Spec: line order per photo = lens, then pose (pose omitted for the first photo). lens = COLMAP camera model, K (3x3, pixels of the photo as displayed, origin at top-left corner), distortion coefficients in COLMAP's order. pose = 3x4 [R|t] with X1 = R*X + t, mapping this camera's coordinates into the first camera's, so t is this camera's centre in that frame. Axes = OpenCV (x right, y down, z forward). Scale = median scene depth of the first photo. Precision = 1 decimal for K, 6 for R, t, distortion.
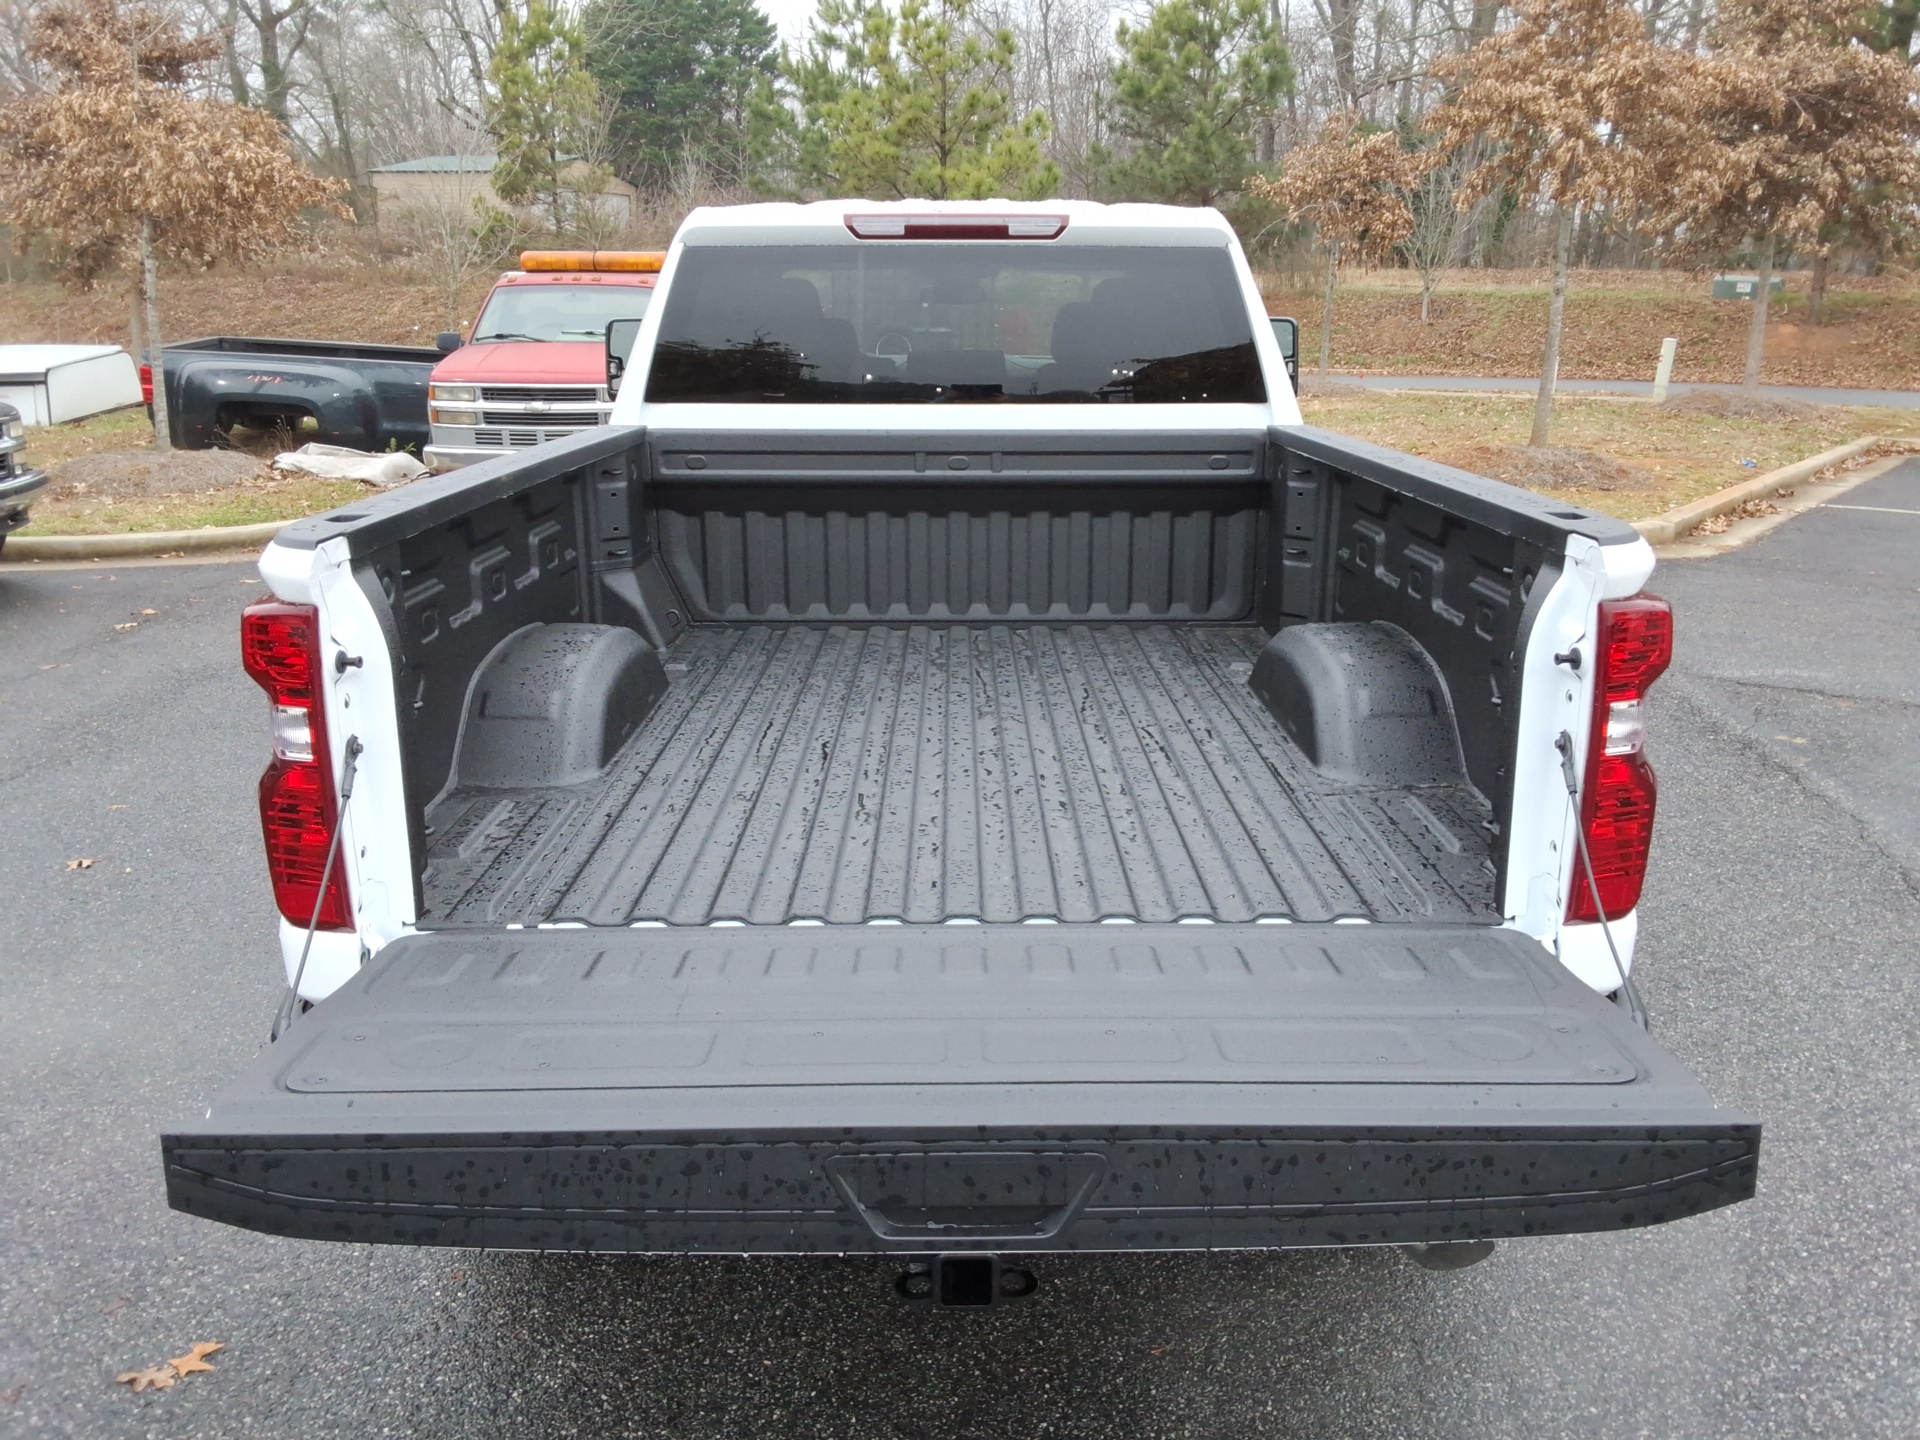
lens RADIAL K [[1532.8, 0, 975.0], [0, 1532.8, 687.4], [0, 0, 1]] dist [0.108763, -0.160498]
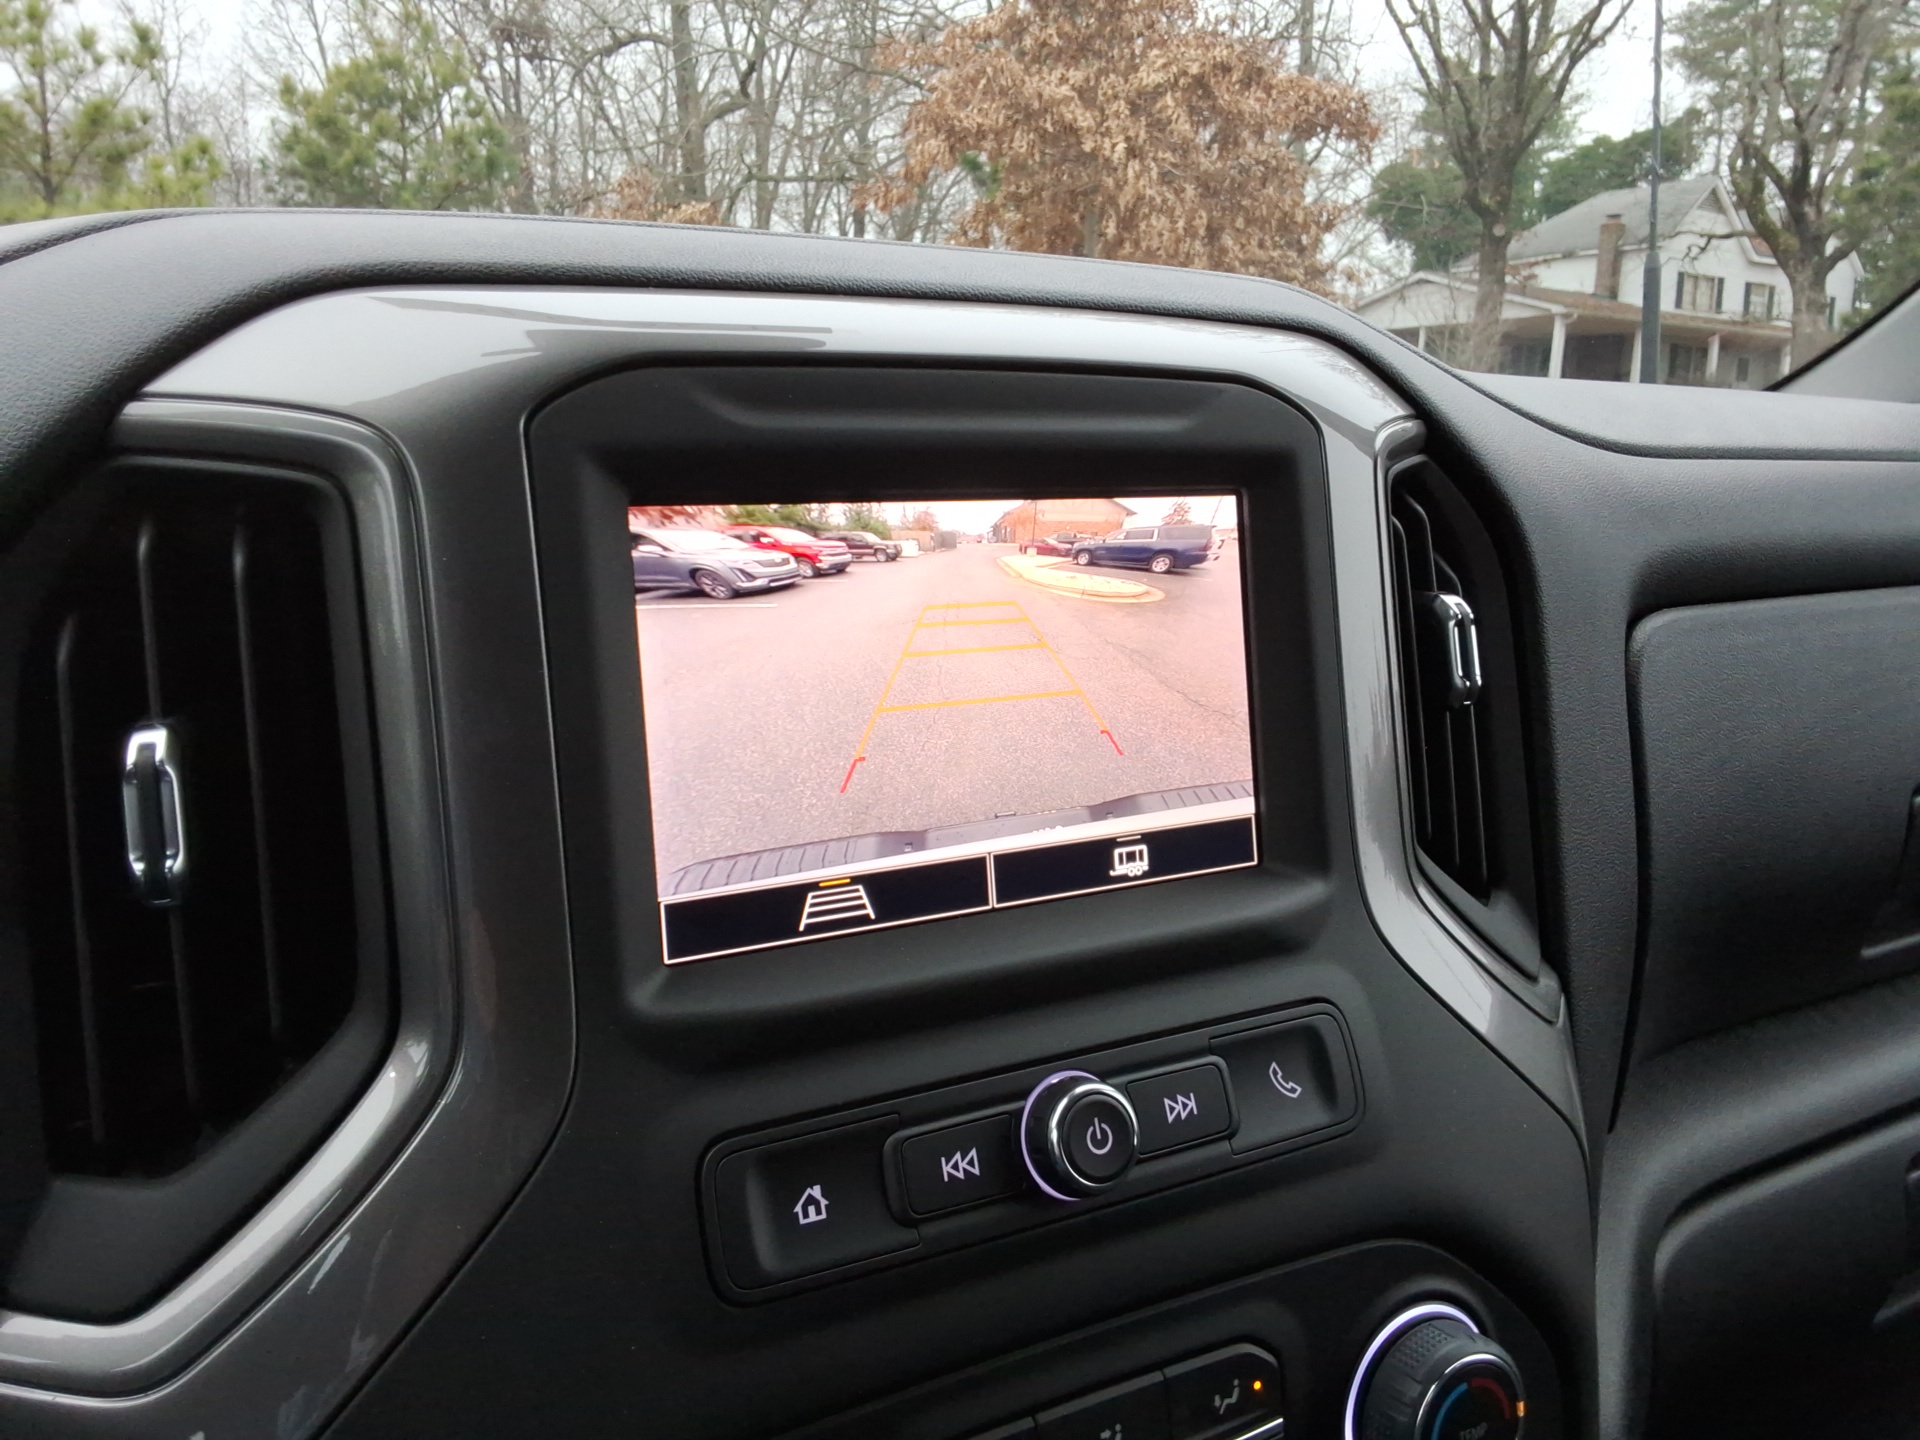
lens RADIAL K [[1532.8, 0, 974.6], [0, 1532.8, 705.0], [0, 0, 1]] dist [0.108763, -0.160498]
pose [[0.874306, -0.076863, 0.479250, -0.018472], [0.110957, 0.992887, -0.043181, -0.090592], [-0.472522, 0.090930, 0.876616, 0.439630]]
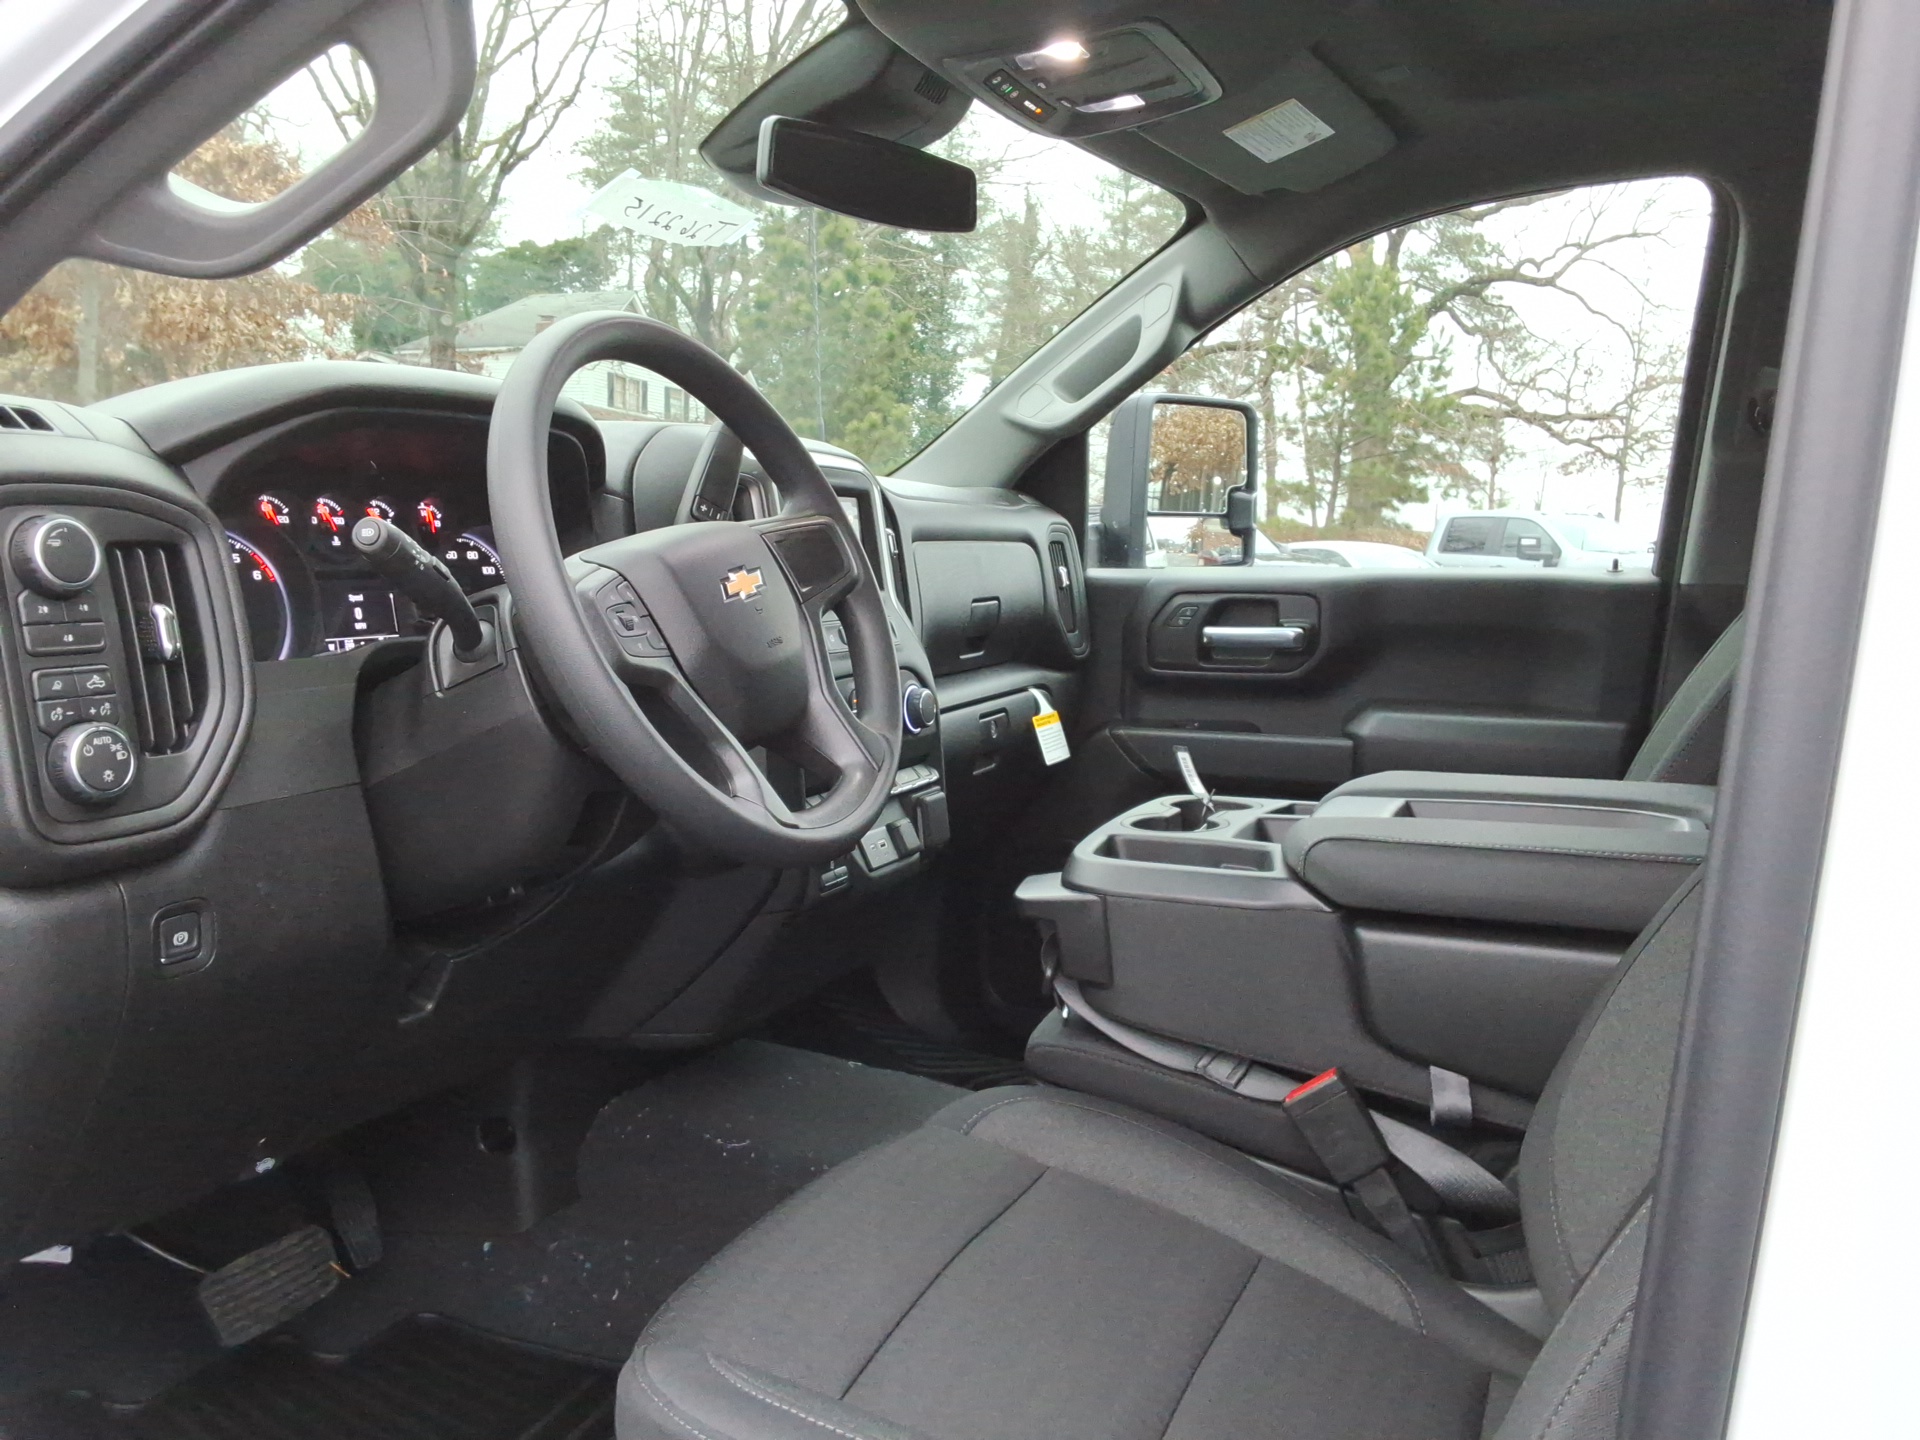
lens RADIAL K [[1532.8, 0, 977.6], [0, 1532.8, 688.2], [0, 0, 1]] dist [0.108763, -0.160498]
pose [[0.405504, -0.083986, 0.910227, -0.106827], [0.203125, 0.979153, -0.000147, -0.078730], [-0.891239, 0.184950, 0.414110, 0.406944]]
